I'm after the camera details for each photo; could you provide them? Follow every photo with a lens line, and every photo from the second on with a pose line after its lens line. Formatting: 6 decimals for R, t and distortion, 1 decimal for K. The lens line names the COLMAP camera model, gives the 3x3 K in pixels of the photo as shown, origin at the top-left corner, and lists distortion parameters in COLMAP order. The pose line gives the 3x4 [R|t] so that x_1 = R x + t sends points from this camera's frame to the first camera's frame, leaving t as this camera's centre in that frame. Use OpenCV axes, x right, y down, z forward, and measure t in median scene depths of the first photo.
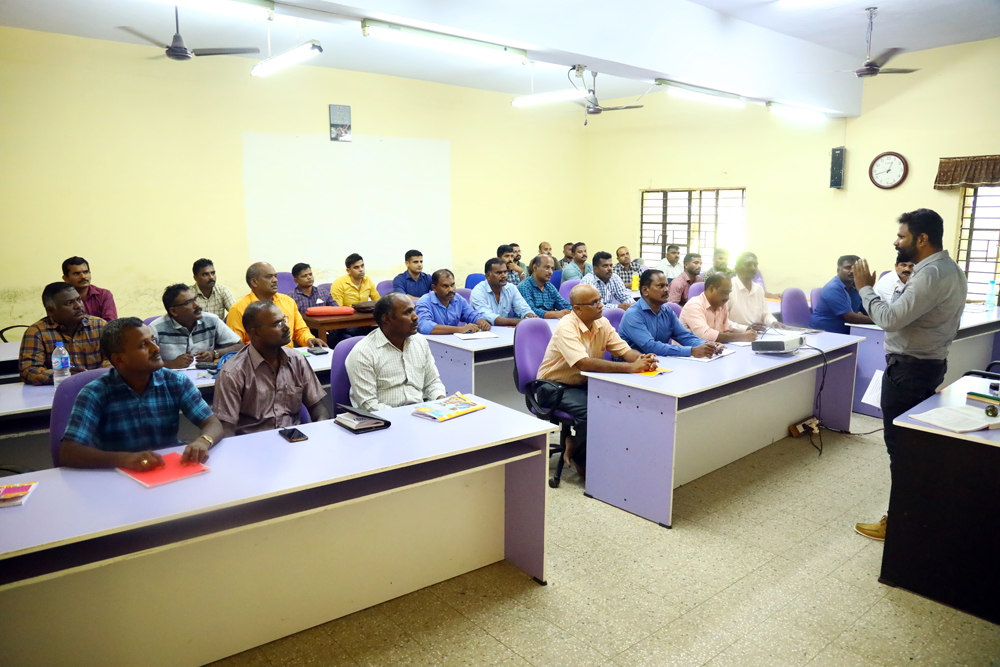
lens RADIAL K [[692.2, 0, 500.0], [0, 692.2, 333.5], [0, 0, 1]] dist [-0.077450, 0.064943]
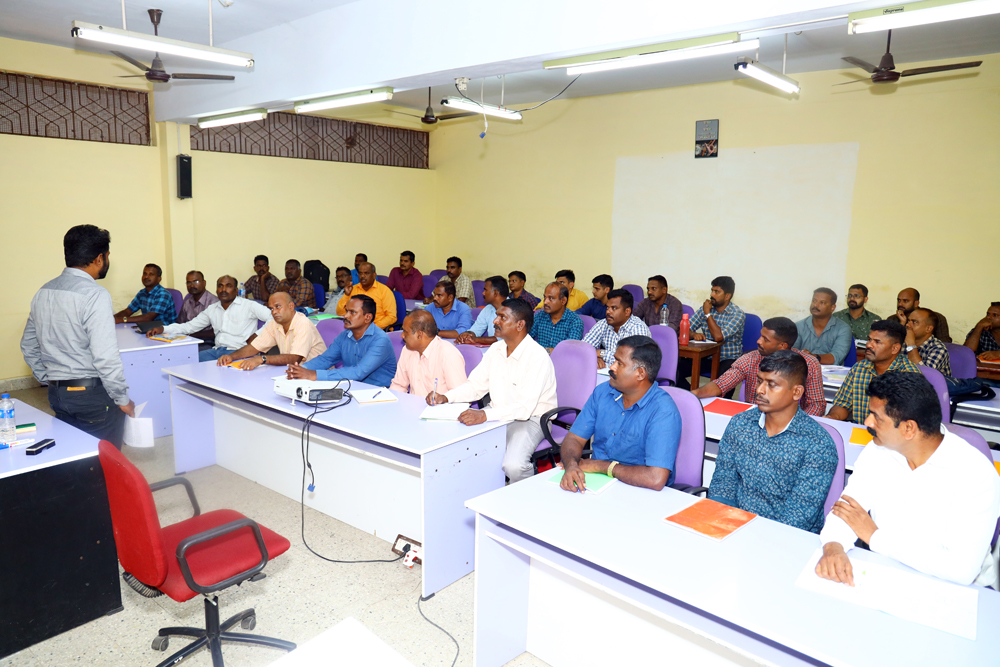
lens RADIAL K [[692.2, 0, 500.0], [0, 692.2, 333.5], [0, 0, 1]] dist [-0.077450, 0.064943]
pose [[0.229235, 0.168572, -0.958663, 0.996446], [-0.181738, 0.974983, 0.127984, -0.170689], [0.956254, 0.144887, 0.254136, 0.791284]]
